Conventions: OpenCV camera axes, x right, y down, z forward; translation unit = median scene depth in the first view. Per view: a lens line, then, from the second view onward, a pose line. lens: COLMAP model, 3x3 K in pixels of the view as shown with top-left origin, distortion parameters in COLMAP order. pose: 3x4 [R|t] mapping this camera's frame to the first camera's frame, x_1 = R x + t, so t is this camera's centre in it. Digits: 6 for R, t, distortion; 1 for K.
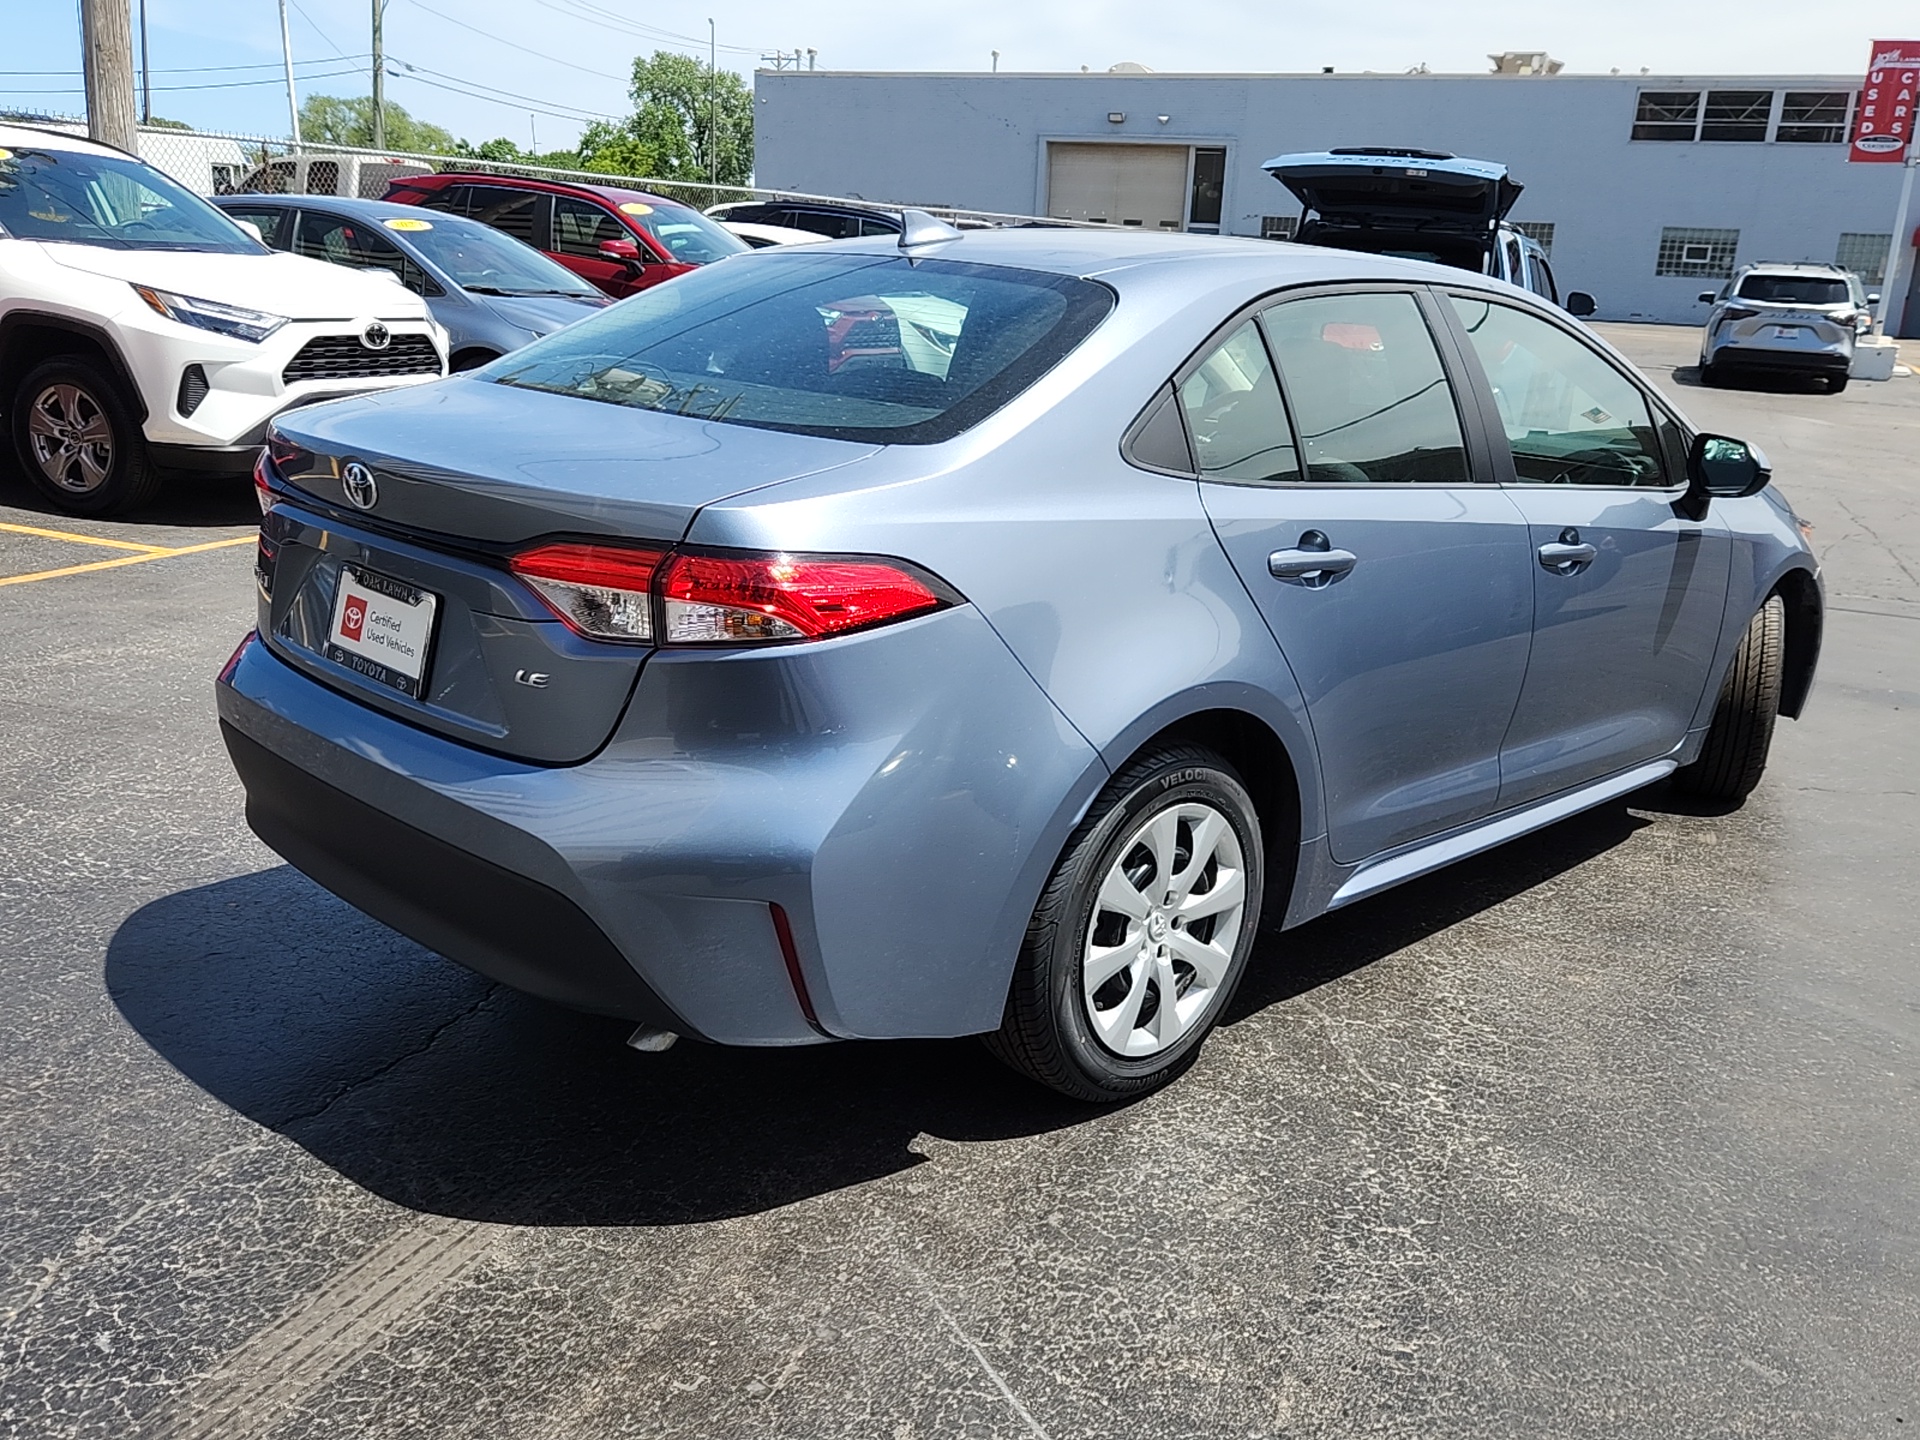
lens RADIAL K [[1743.0, 0, 970.0], [0, 1743.0, 718.0], [0, 0, 1]] dist [0.062452, -0.036928]
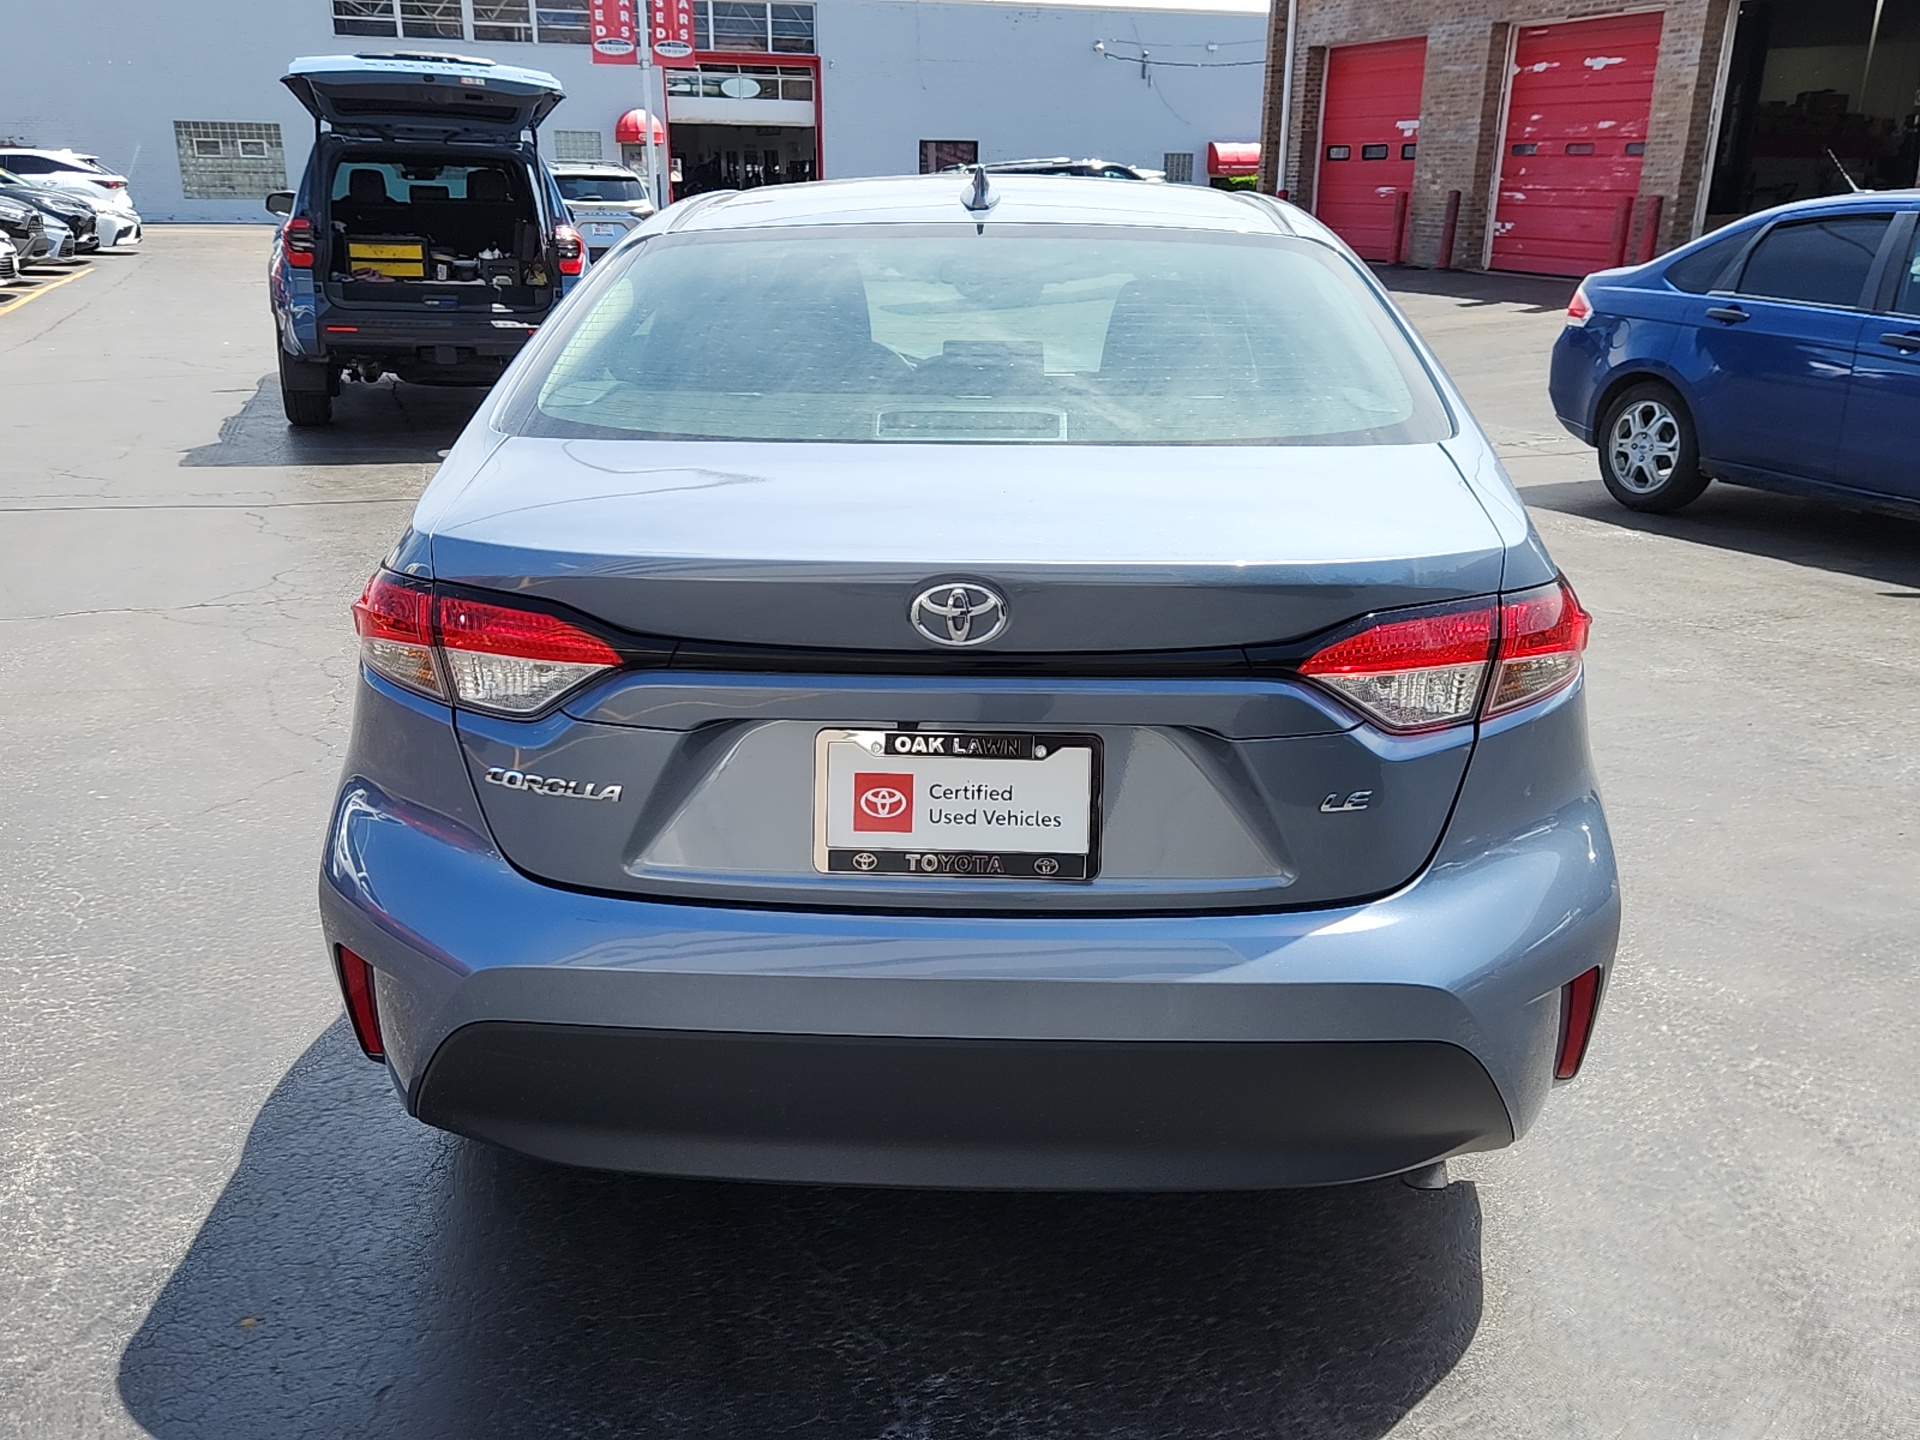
lens RADIAL K [[1743.0, 0, 970.0], [0, 1743.0, 718.0], [0, 0, 1]] dist [0.062452, -0.036928]
pose [[0.729590, -0.243798, 0.638953, -0.210210], [0.208245, 0.969129, 0.131995, -0.048011], [-0.651408, 0.036756, 0.757837, 0.125228]]
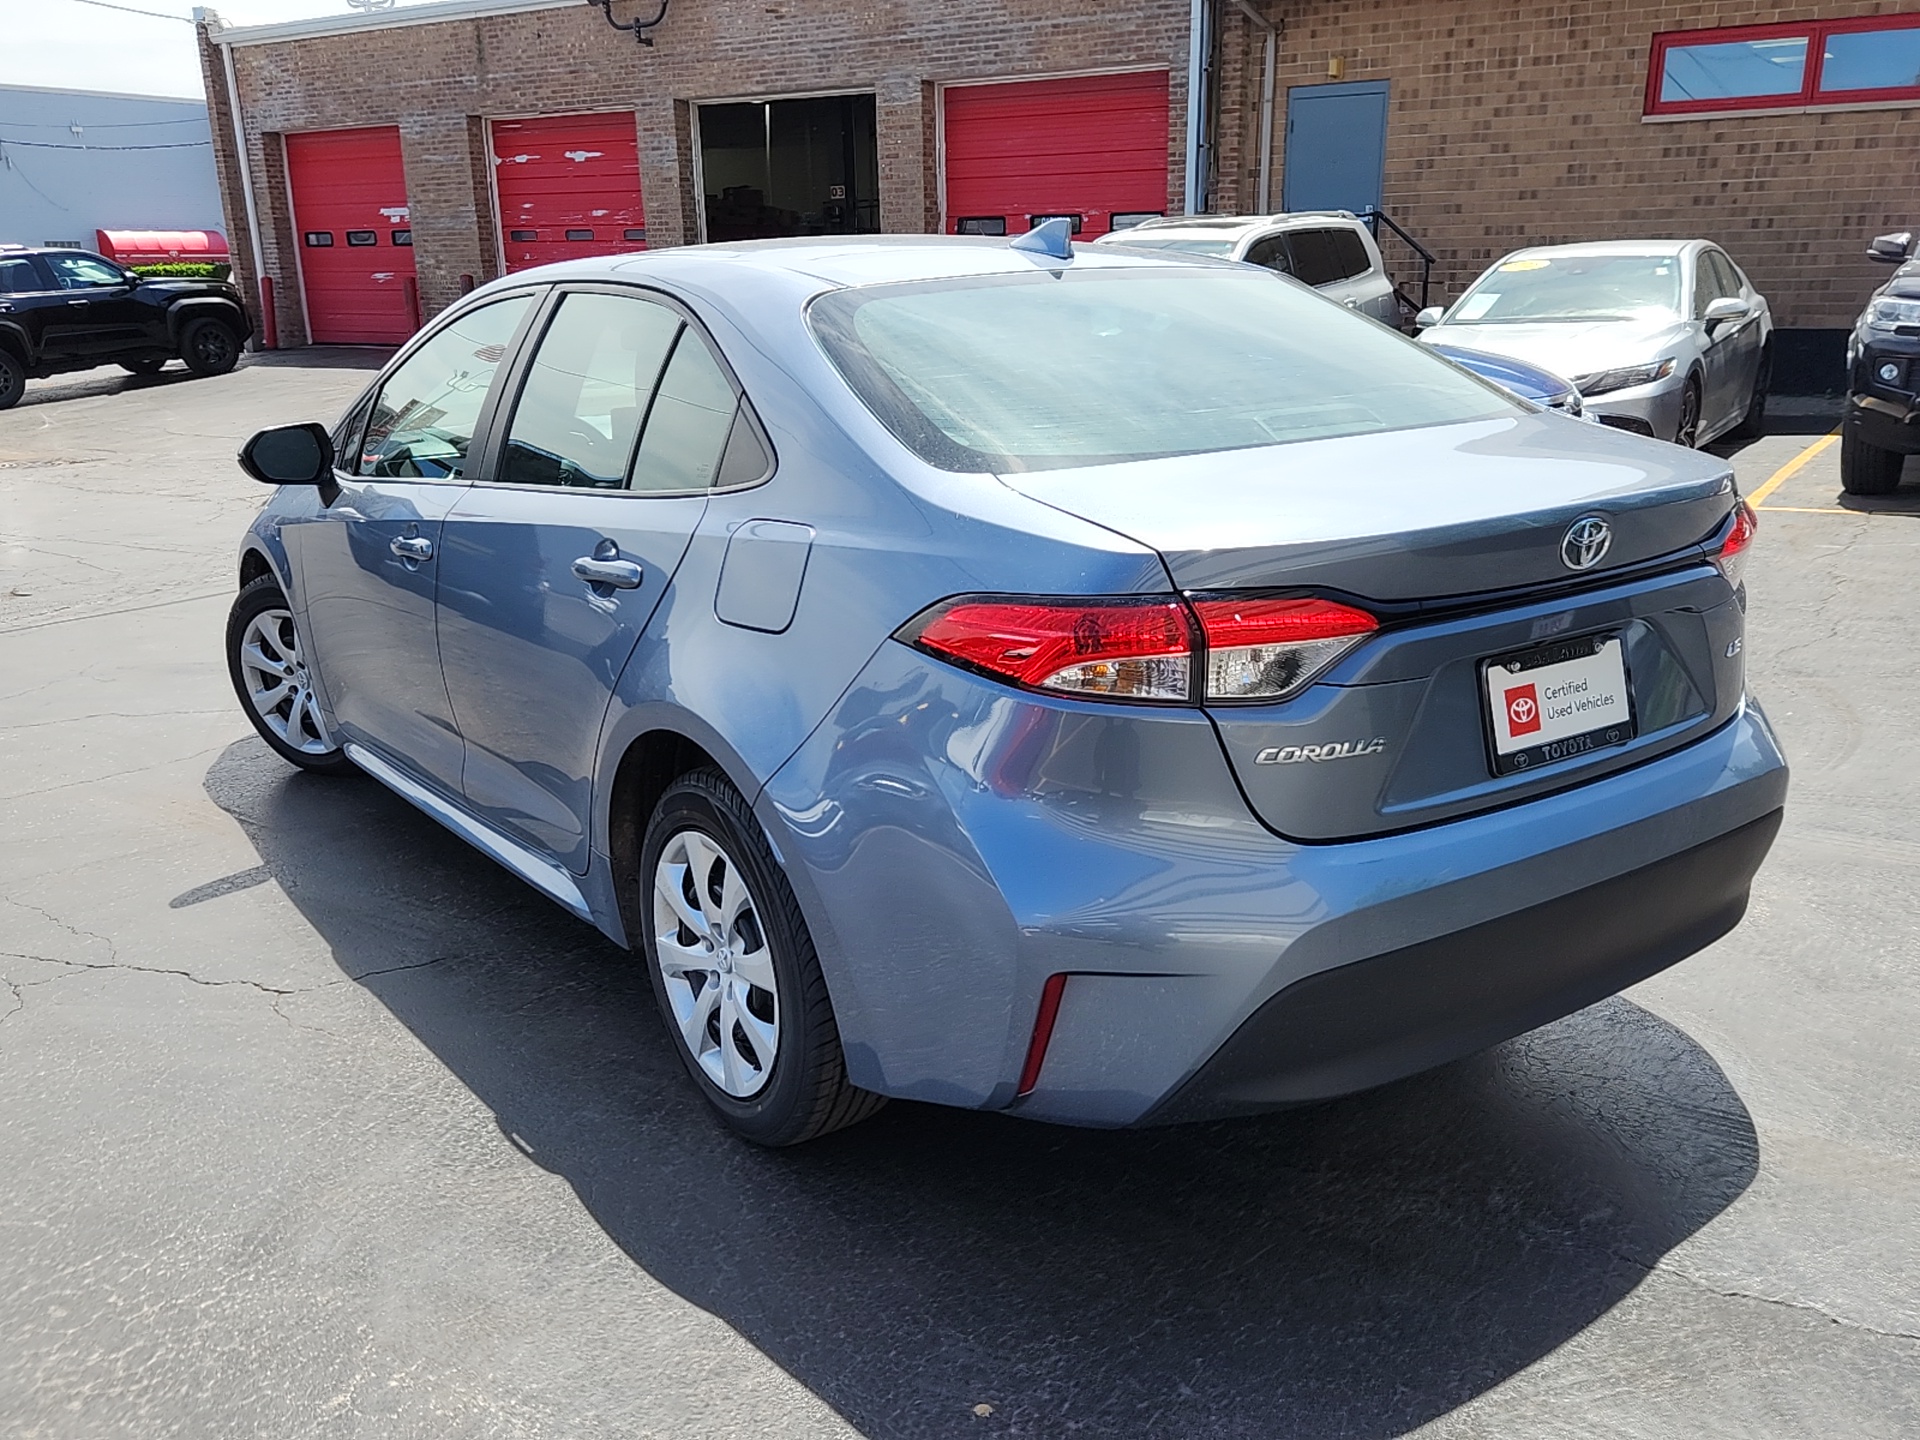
lens RADIAL K [[1743.0, 0, 970.0], [0, 1743.0, 718.0], [0, 0, 1]] dist [0.062452, -0.036928]
pose [[0.143622, -0.300398, 0.942939, -0.331615], [0.287345, 0.924427, 0.250735, -0.095637], [-0.946998, 0.234938, 0.219086, 0.296015]]
